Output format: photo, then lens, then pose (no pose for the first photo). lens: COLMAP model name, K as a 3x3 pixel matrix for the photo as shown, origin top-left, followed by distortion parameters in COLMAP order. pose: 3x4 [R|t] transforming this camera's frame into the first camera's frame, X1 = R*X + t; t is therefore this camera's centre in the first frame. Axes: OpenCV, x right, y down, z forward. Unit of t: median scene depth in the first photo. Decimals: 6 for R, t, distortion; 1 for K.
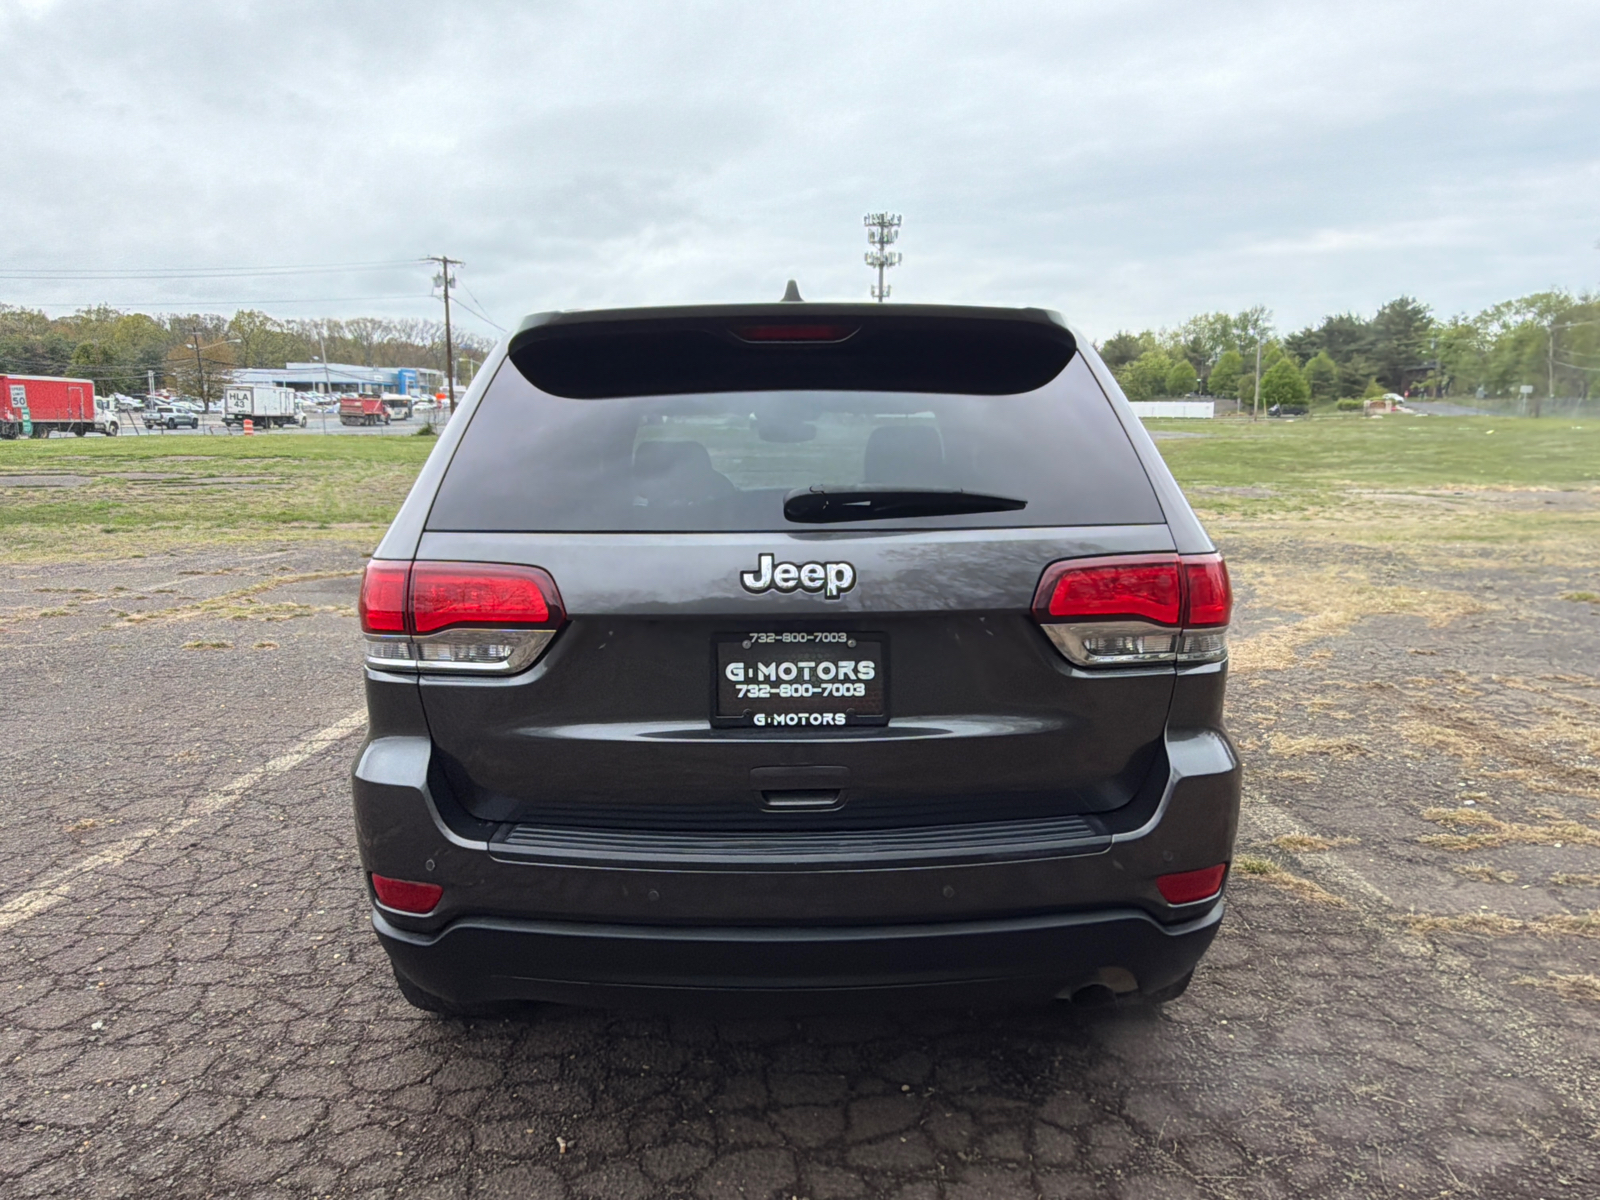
lens RADIAL K [[1118.9, 0, 798.4], [0, 1118.9, 600.1], [0, 0, 1]] dist [-0.000632, 0.001875]
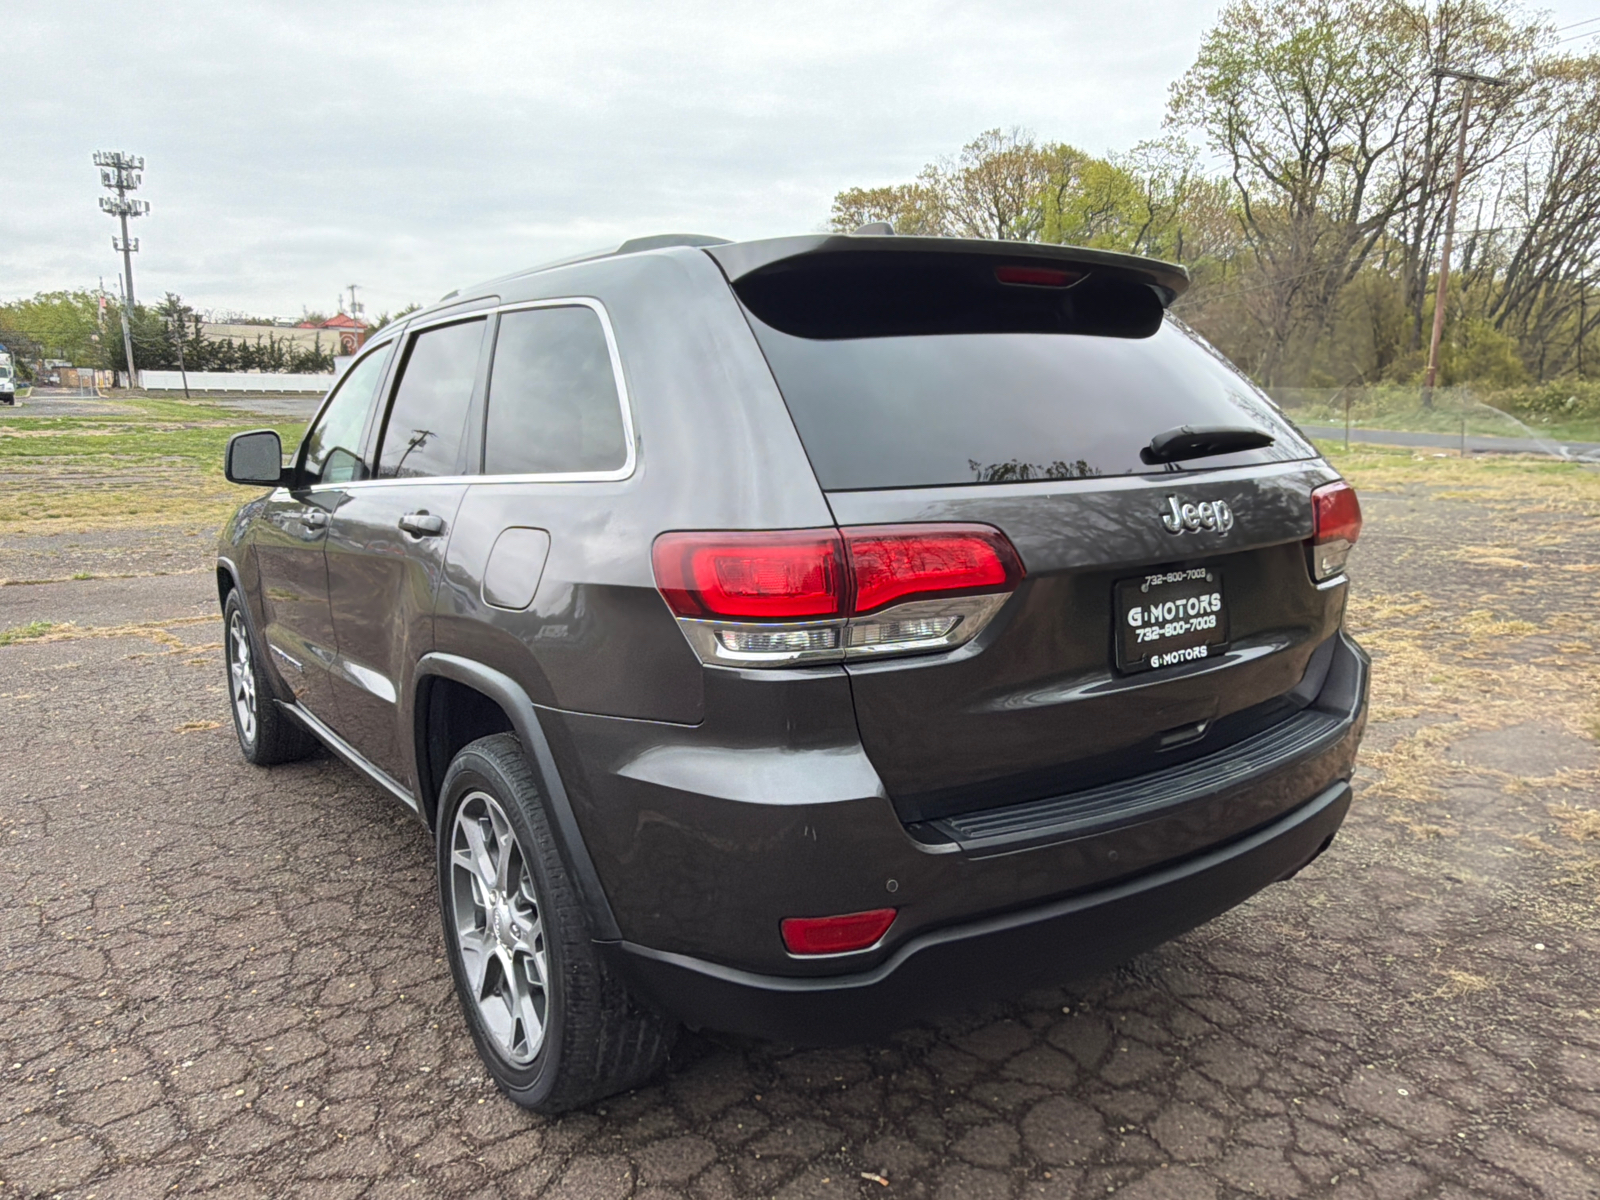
lens RADIAL K [[1118.9, 0, 798.4], [0, 1118.9, 600.1], [0, 0, 1]] dist [-0.000632, 0.001875]
pose [[0.825050, -0.100272, 0.556092, -0.637275], [0.088474, 0.994915, 0.048135, -0.018582], [-0.558091, 0.009486, 0.829726, 0.258399]]
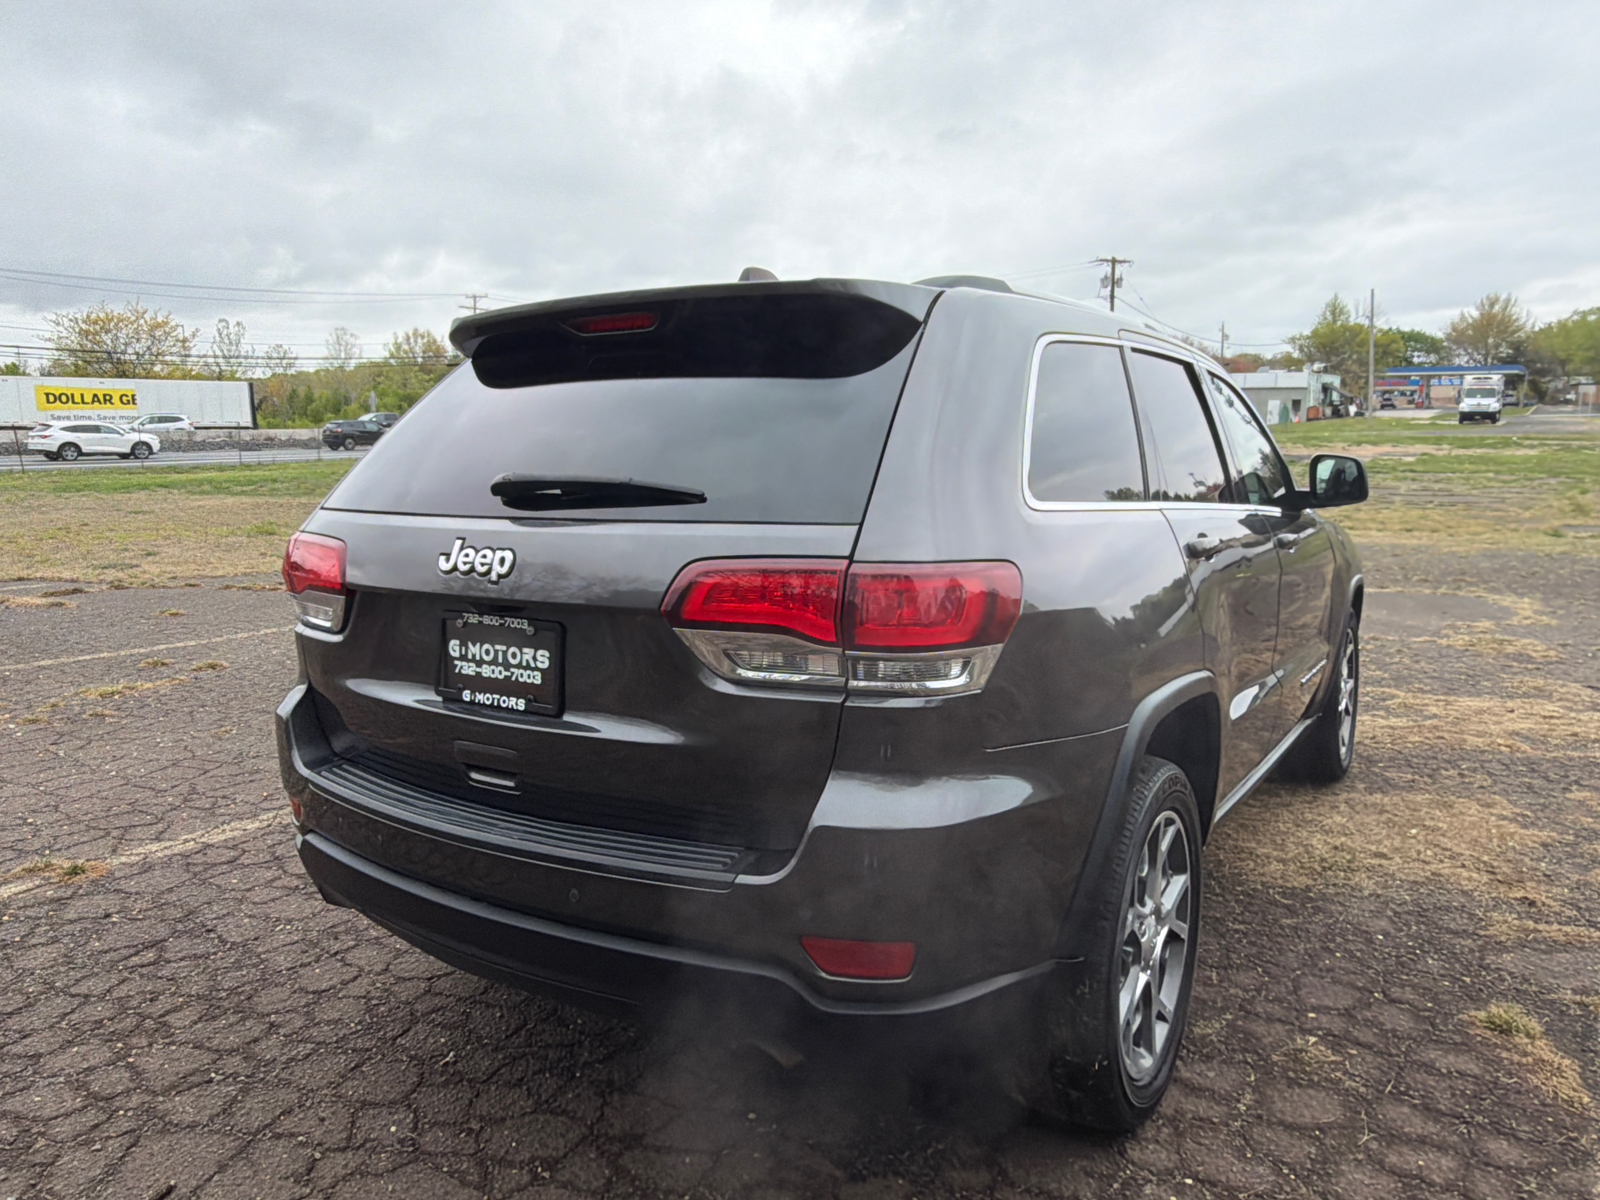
lens RADIAL K [[1118.6, 0, 798.4], [0, 1118.6, 601.5], [0, 0, 1]] dist [-0.001394, 0.001705]
pose [[0.833330, 0.073180, -0.547910, 0.595018], [-0.072092, 0.997120, 0.023531, -0.021338], [0.548054, 0.019891, 0.836206, 0.217269]]
